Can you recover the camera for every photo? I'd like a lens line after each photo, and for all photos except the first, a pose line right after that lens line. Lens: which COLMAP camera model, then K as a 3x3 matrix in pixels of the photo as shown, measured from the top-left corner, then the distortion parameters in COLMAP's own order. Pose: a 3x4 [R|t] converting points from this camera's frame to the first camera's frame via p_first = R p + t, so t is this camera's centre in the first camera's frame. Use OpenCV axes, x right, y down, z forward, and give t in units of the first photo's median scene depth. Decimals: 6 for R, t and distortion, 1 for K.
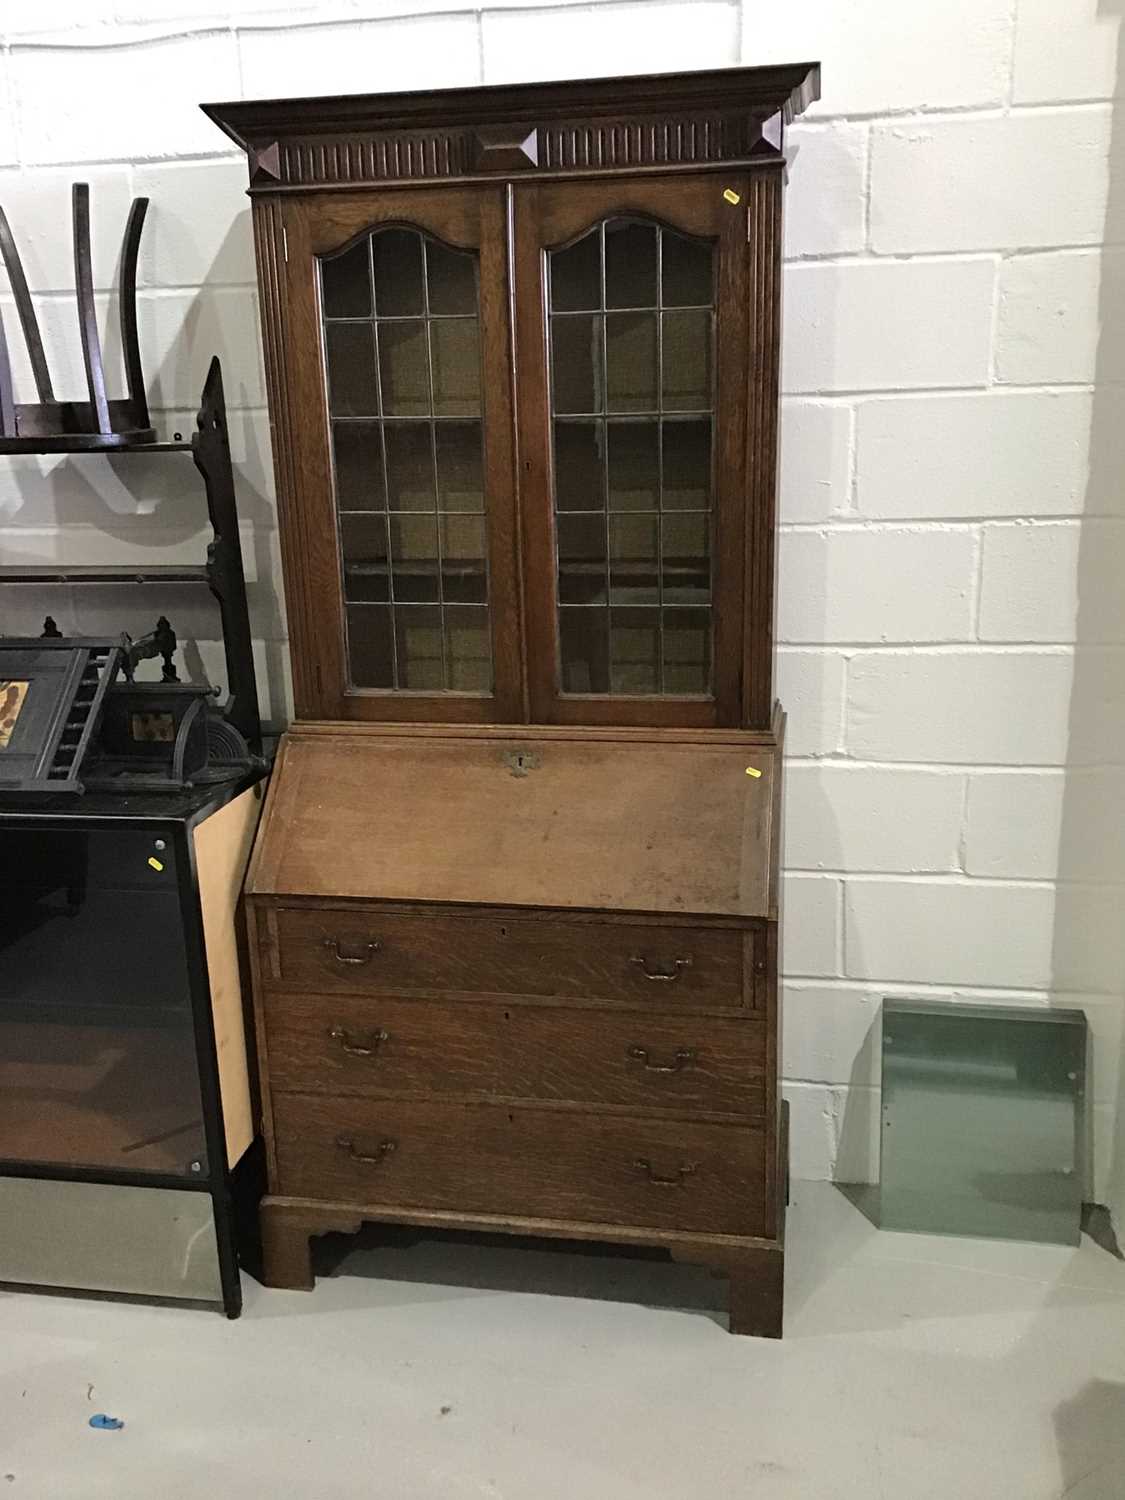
lens RADIAL K [[1305.7, 0, 564.0], [0, 1305.7, 746.8], [0, 0, 1]] dist [0.070904, -0.074156]
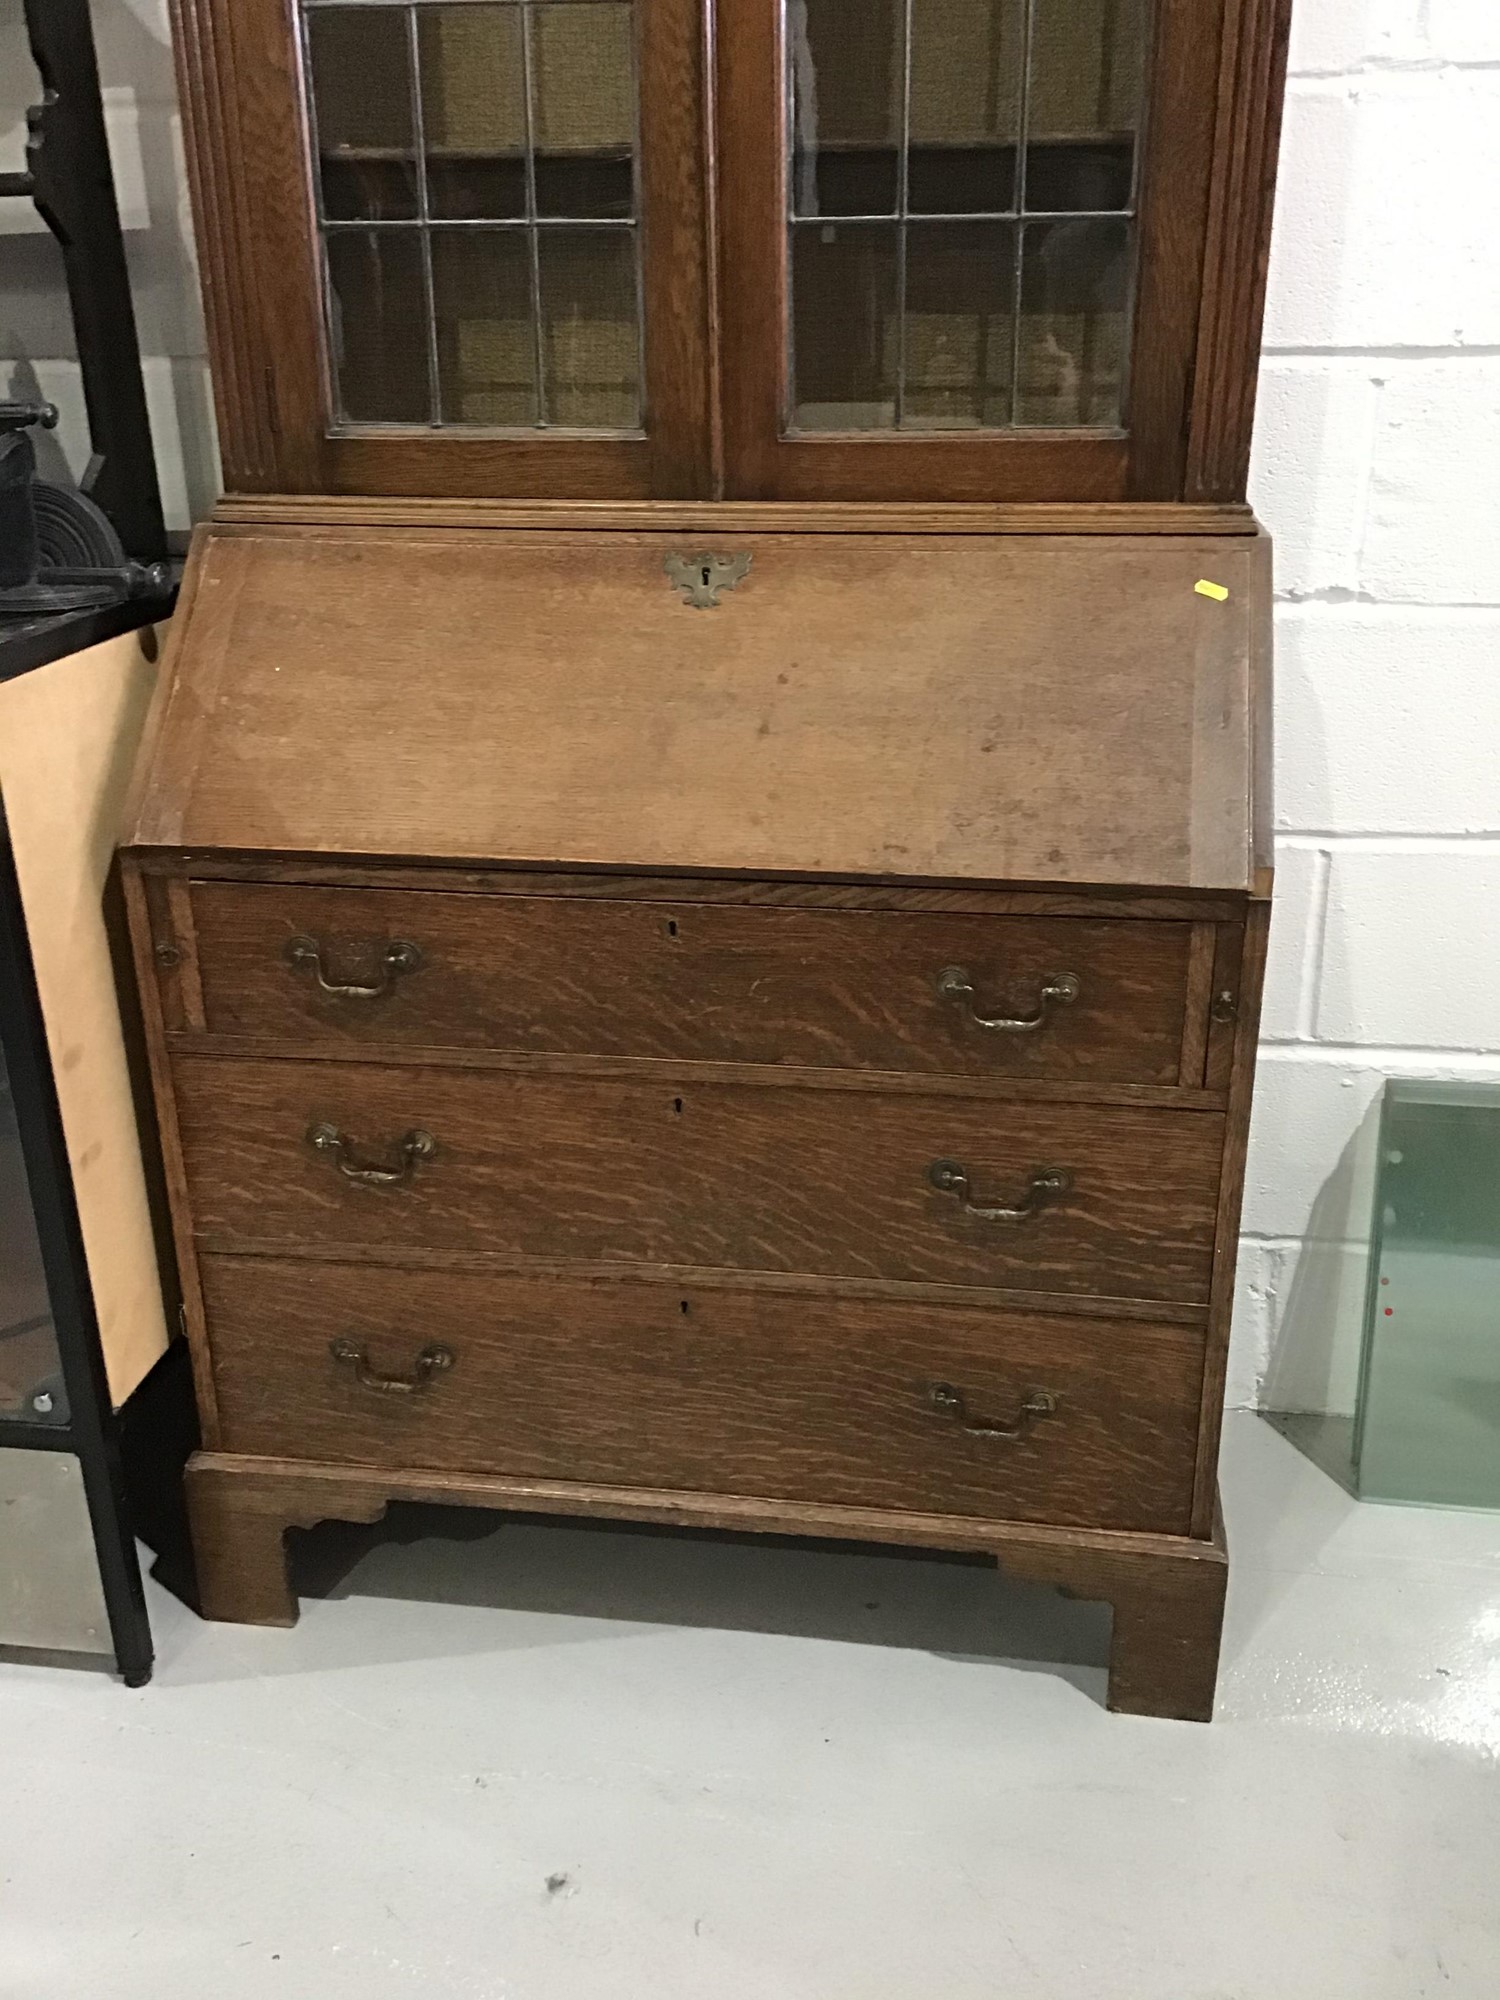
lens RADIAL K [[1741.0, 0, 761.1], [0, 1741.0, 1010.0], [0, 0, 1]] dist [0.070904, -0.074156]
pose [[0.999260, 0.004297, 0.038213, -0.036758], [-0.009137, 0.991808, 0.127412, 0.086279], [-0.037352, -0.127667, 0.991114, 0.356040]]
